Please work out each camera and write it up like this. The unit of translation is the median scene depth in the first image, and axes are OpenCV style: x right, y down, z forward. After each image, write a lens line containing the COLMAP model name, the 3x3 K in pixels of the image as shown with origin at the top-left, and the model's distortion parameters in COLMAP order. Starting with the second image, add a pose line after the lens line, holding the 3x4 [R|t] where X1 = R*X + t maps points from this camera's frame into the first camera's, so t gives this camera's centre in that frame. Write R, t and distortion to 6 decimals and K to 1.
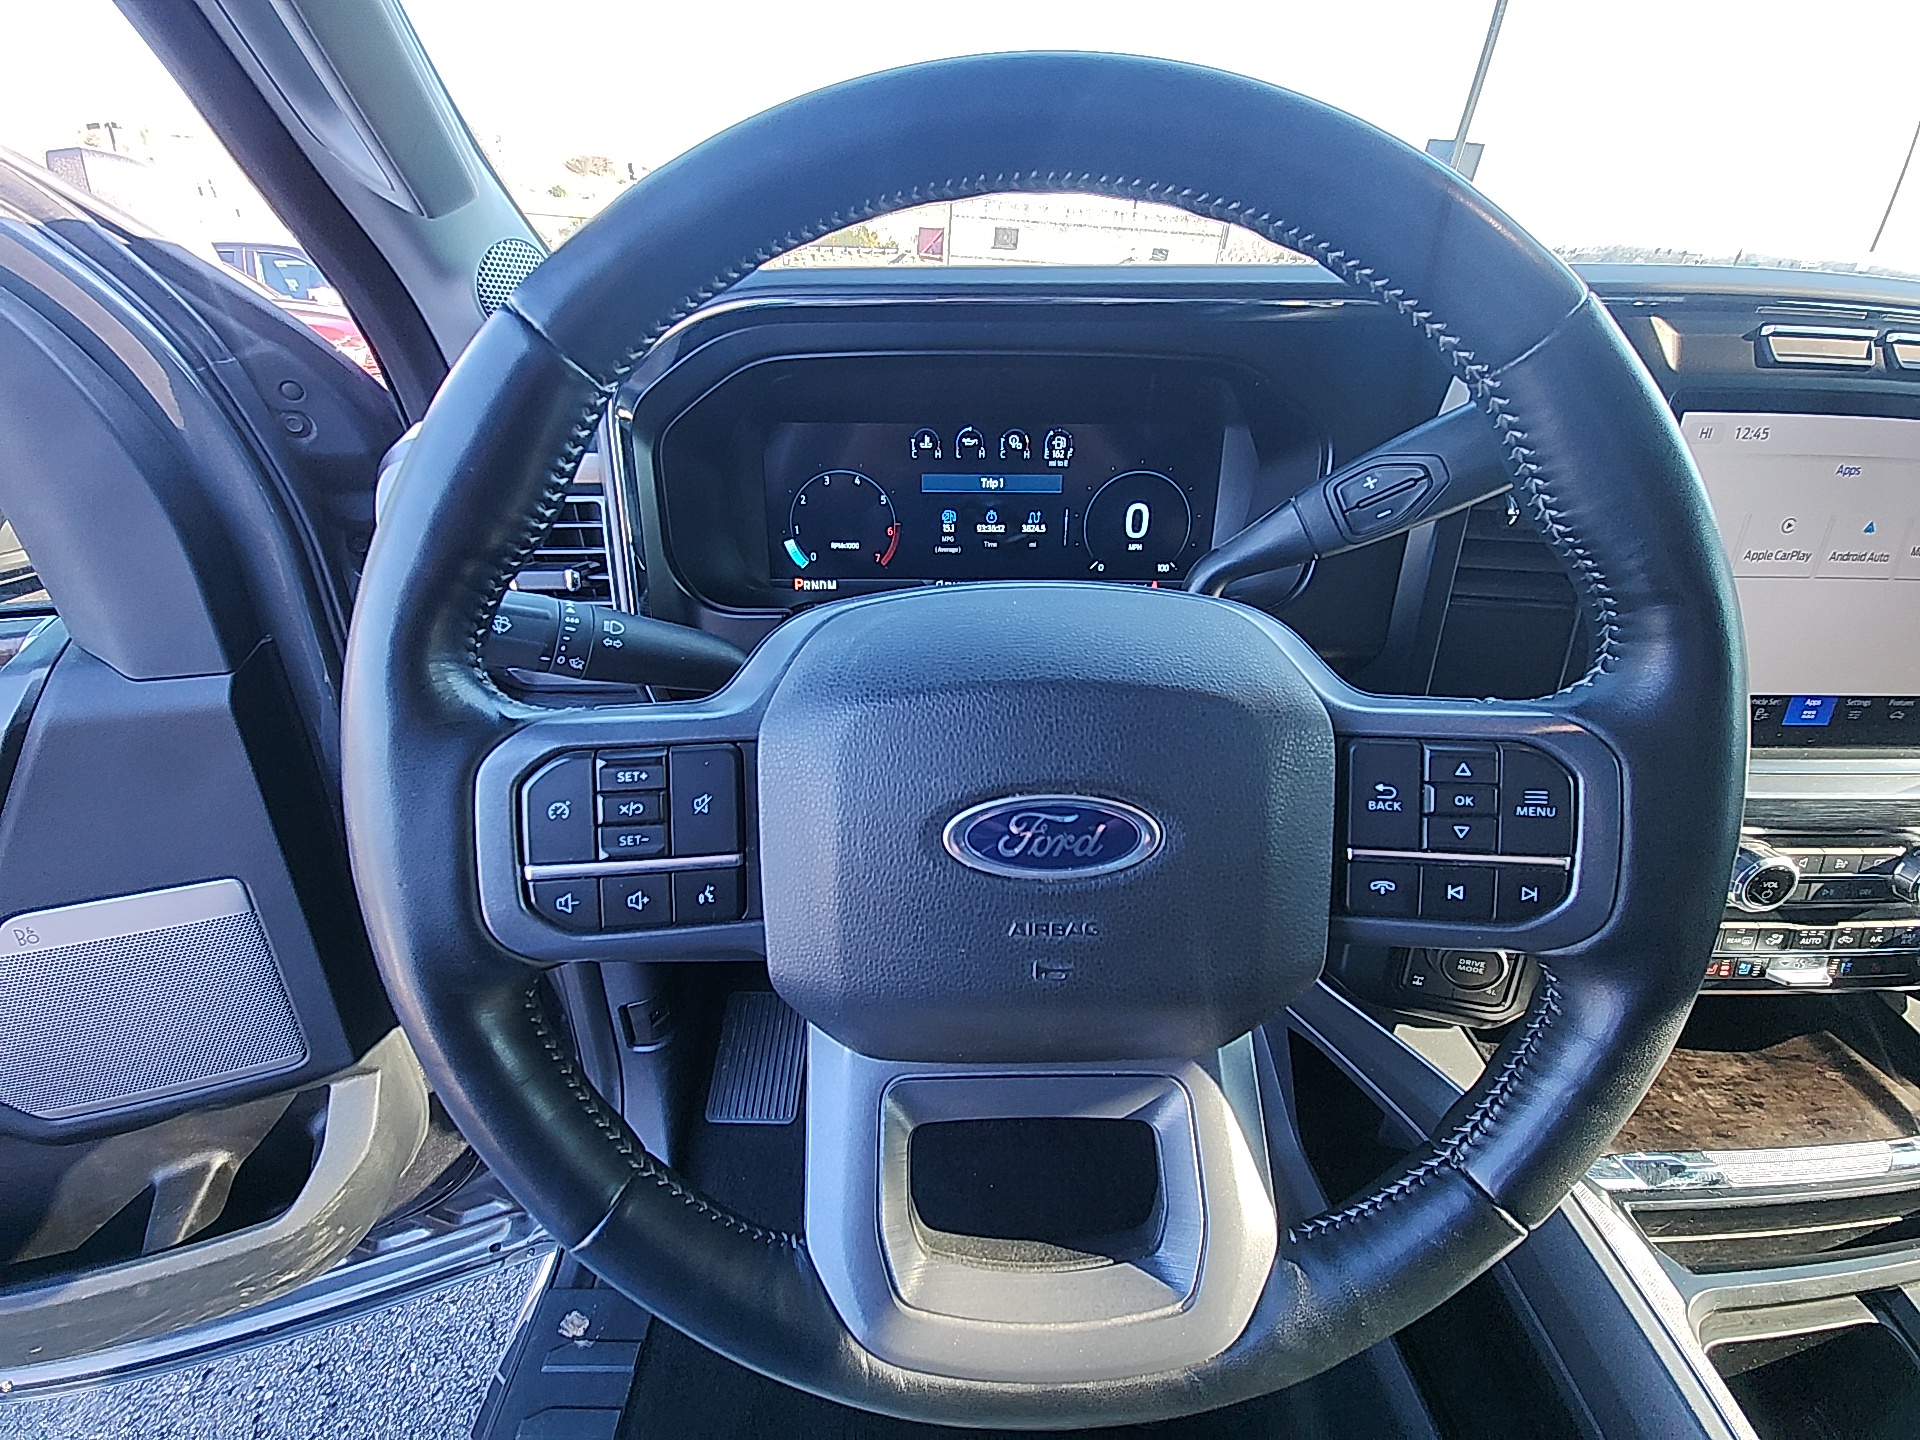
lens RADIAL K [[777.9, 0, 952.6], [0, 777.9, 700.5], [0, 0, 1]] dist [0.024760, -0.020901]
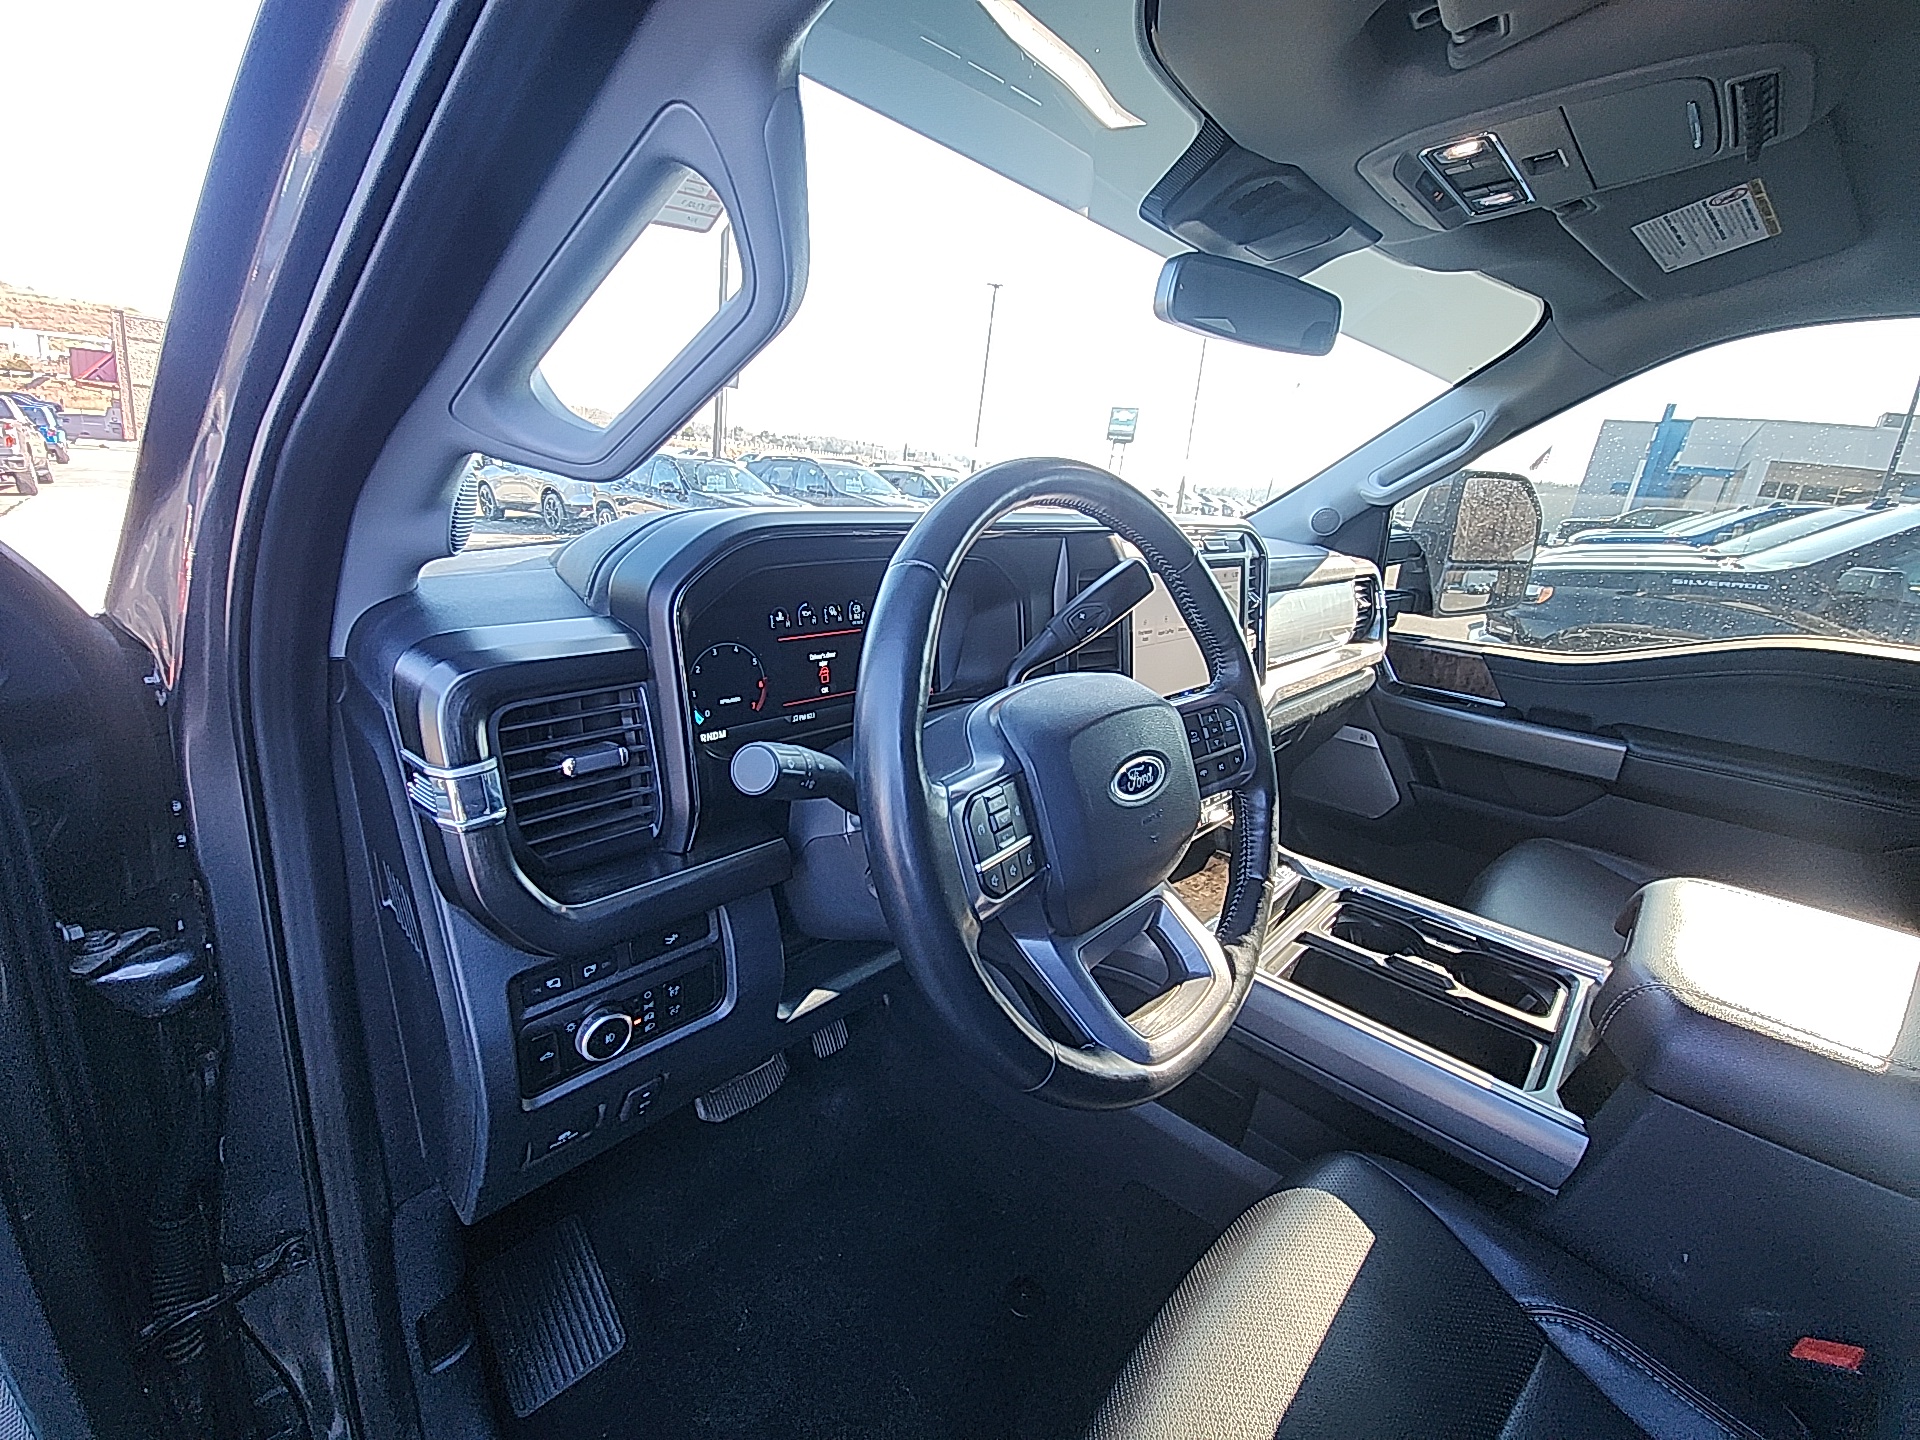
lens RADIAL K [[775.7, 0, 950.7], [0, 775.7, 703.1], [0, 0, 1]] dist [0.002711, -0.000300]
pose [[0.705271, -0.161856, 0.690214, -0.781112], [0.281378, 0.957528, -0.062975, -0.017814], [-0.650707, 0.238625, 0.720860, -0.131569]]
